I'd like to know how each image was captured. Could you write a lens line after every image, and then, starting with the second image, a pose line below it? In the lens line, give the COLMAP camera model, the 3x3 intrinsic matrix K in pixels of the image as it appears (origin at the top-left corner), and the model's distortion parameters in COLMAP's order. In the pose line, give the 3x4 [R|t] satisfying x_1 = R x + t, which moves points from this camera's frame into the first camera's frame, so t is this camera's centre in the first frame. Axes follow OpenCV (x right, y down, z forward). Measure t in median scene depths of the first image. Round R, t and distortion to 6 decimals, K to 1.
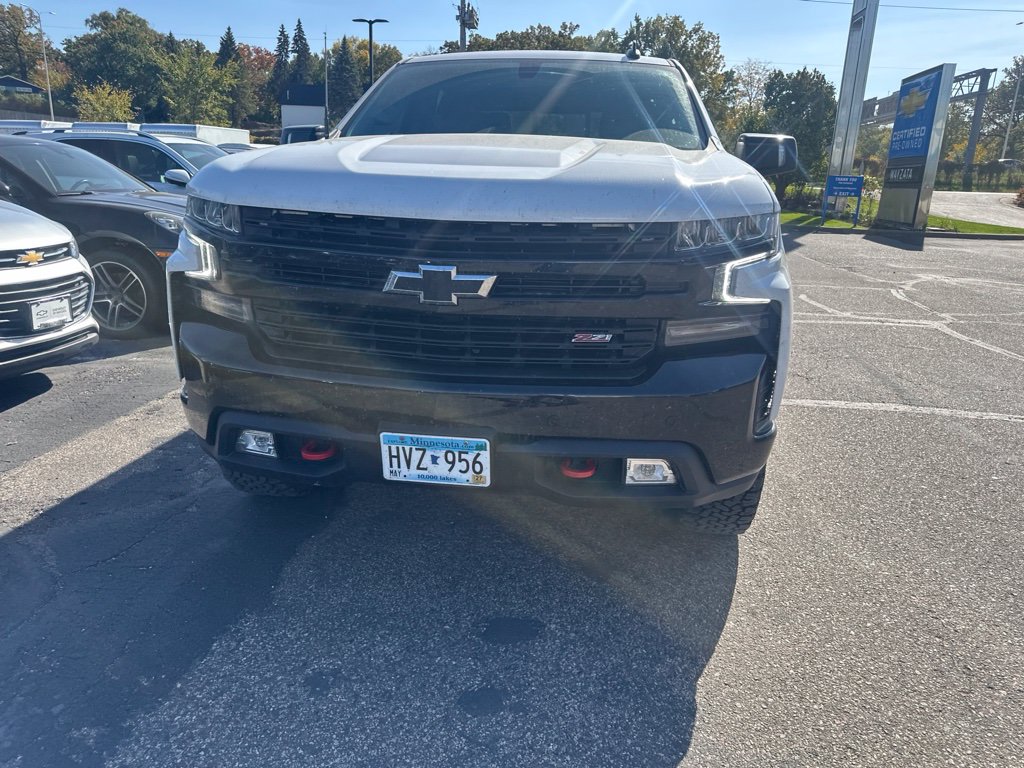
lens RADIAL K [[717.3, 0, 518.0], [0, 717.3, 380.1], [0, 0, 1]] dist [0.035935, -0.043467]
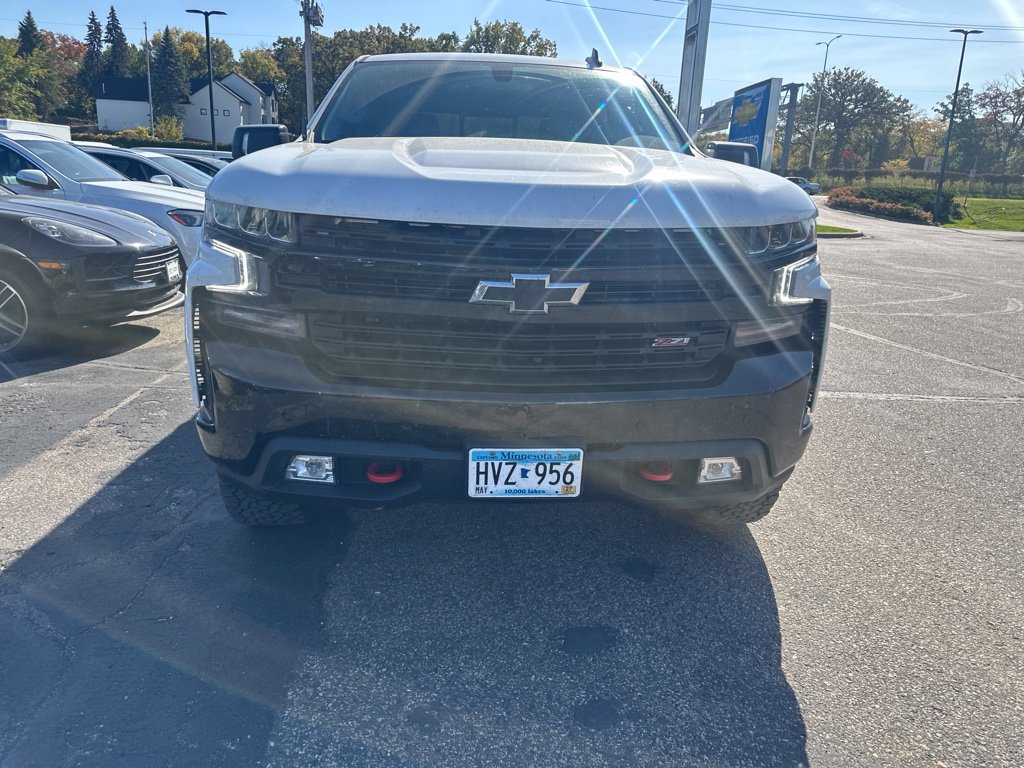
lens RADIAL K [[717.3, 0, 518.0], [0, 717.3, 378.9], [0, 0, 1]] dist [0.035935, -0.043467]
pose [[0.978996, -0.049239, 0.197847, -0.304039], [0.050093, 0.998744, 0.000688, -0.017445], [-0.197632, 0.009237, 0.980233, 0.045640]]
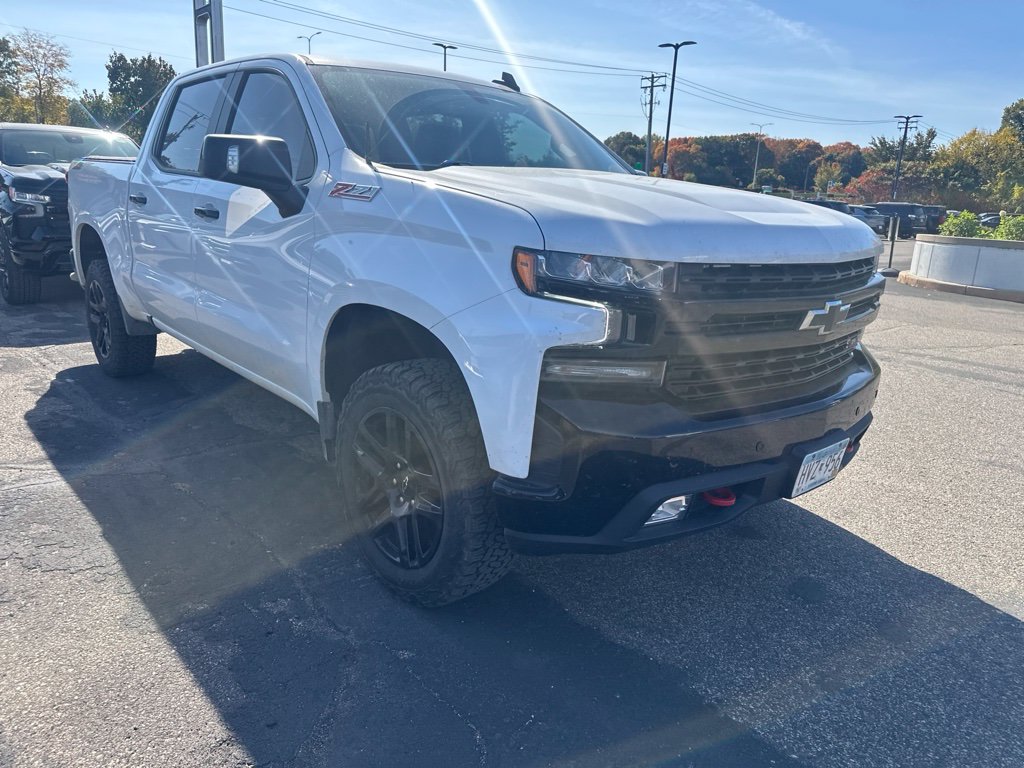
lens RADIAL K [[717.3, 0, 512.2], [0, 717.3, 388.8], [0, 0, 1]] dist [0.035935, -0.043467]
pose [[0.658319, -0.197014, 0.726500, -1.249892], [0.180002, 0.978343, 0.102200, -0.218828], [-0.730900, 0.063491, 0.679524, 0.545098]]
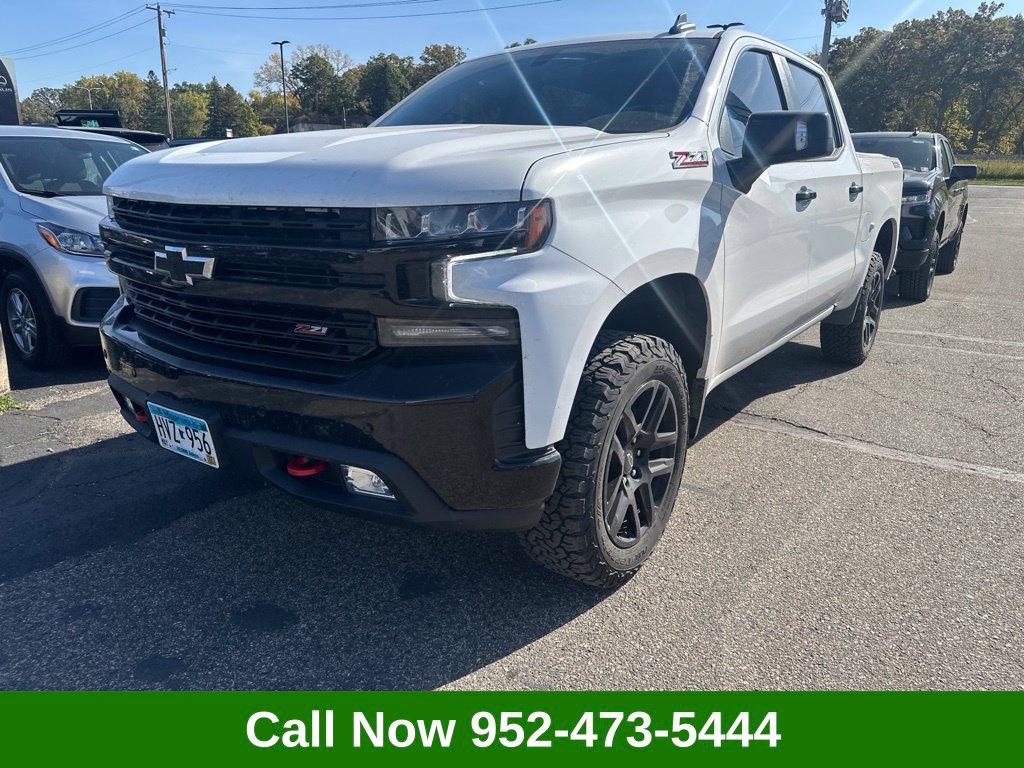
lens RADIAL K [[717.3, 0, 517.2], [0, 717.3, 386.7], [0, 0, 1]] dist [0.035935, -0.043467]
pose [[0.886772, 0.113565, -0.448038, 0.763519], [-0.114906, 0.993079, 0.024291, -0.037894], [0.447696, 0.029942, 0.893684, 0.270785]]
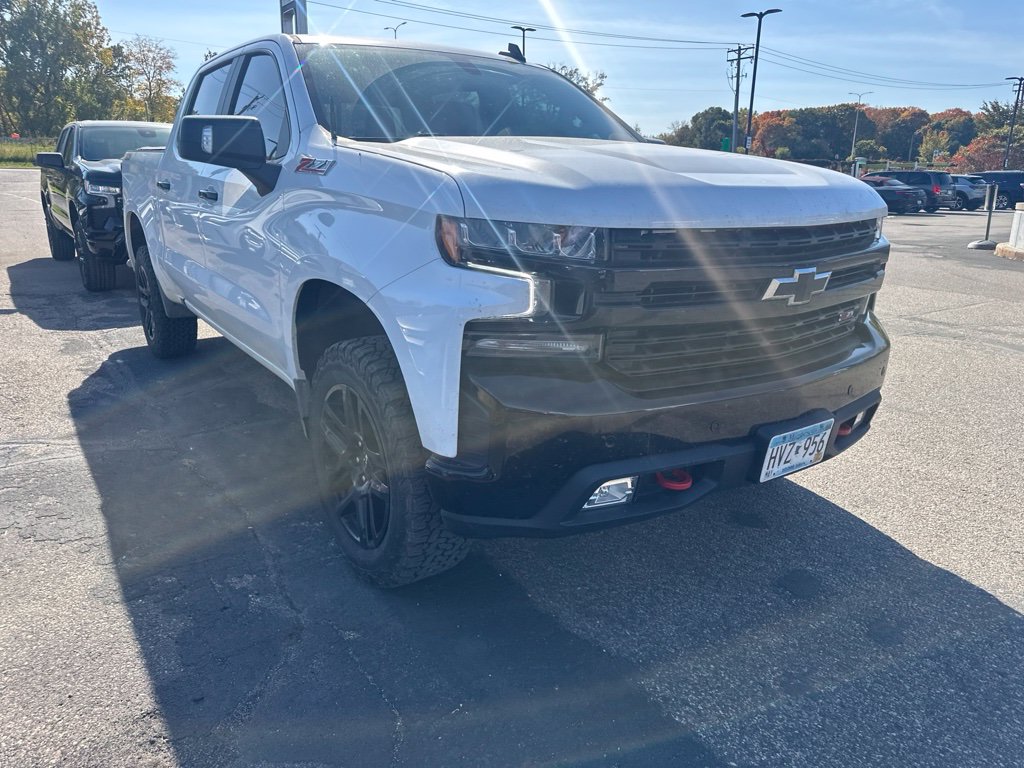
lens RADIAL K [[717.3, 0, 513.2], [0, 717.3, 375.9], [0, 0, 1]] dist [0.035935, -0.043467]
pose [[0.738737, -0.200794, 0.643390, -1.078198], [0.191077, 0.977820, 0.085771, -0.166426], [-0.646342, 0.059575, 0.760719, 0.435262]]
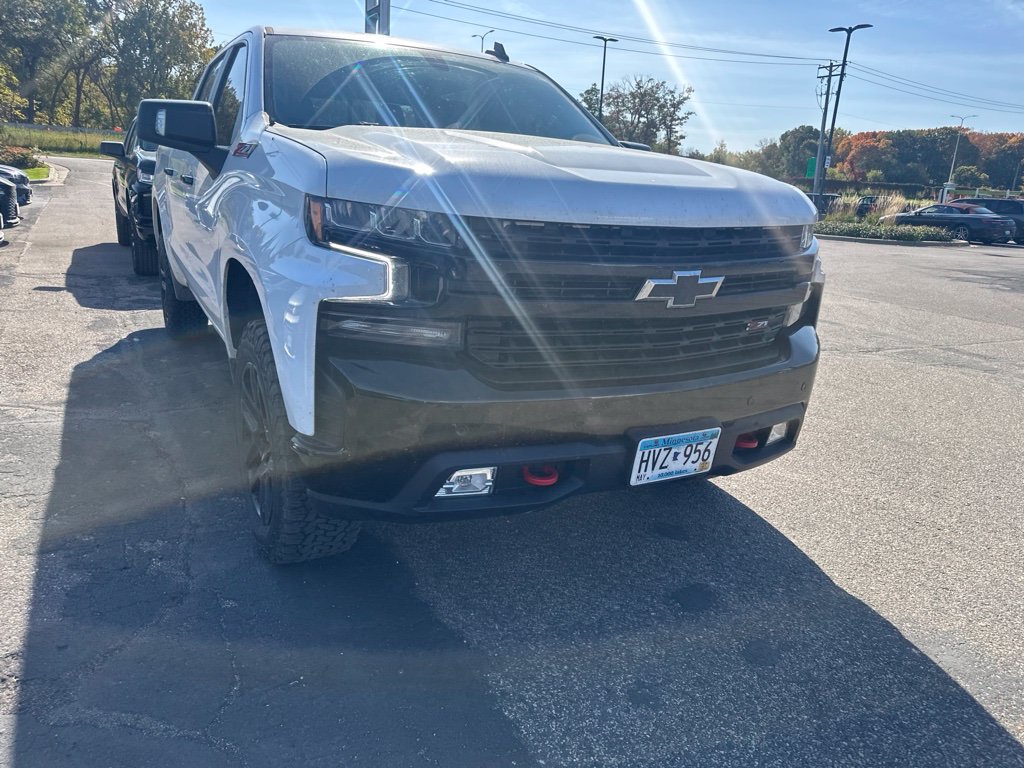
lens RADIAL K [[717.3, 0, 515.6], [0, 717.3, 389.1], [0, 0, 1]] dist [0.035935, -0.043467]
pose [[0.805373, -0.150736, 0.573282, -0.874992], [0.131904, 0.988452, 0.074594, -0.093725], [-0.577906, 0.015542, 0.815955, 0.267903]]
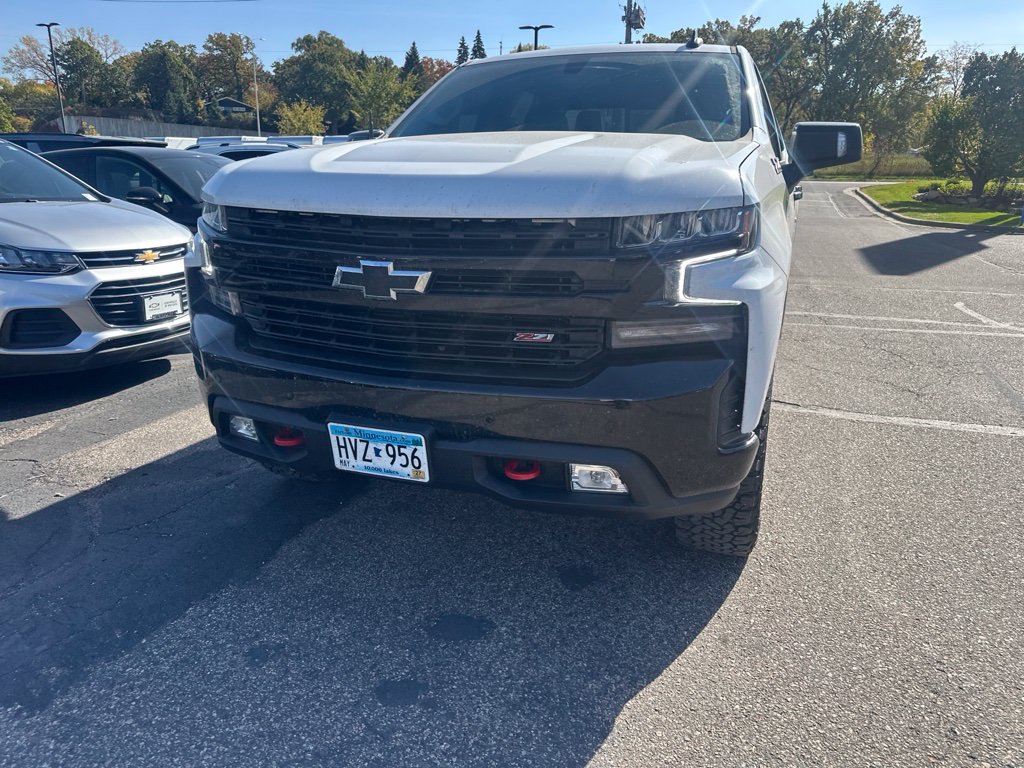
lens RADIAL K [[717.3, 0, 519.9], [0, 717.3, 387.5], [0, 0, 1]] dist [0.035935, -0.043467]
pose [[0.975268, 0.042682, -0.216864, 0.292537], [-0.041525, 0.999088, 0.009892, 0.000785], [0.217089, -0.000642, 0.976152, 0.045353]]
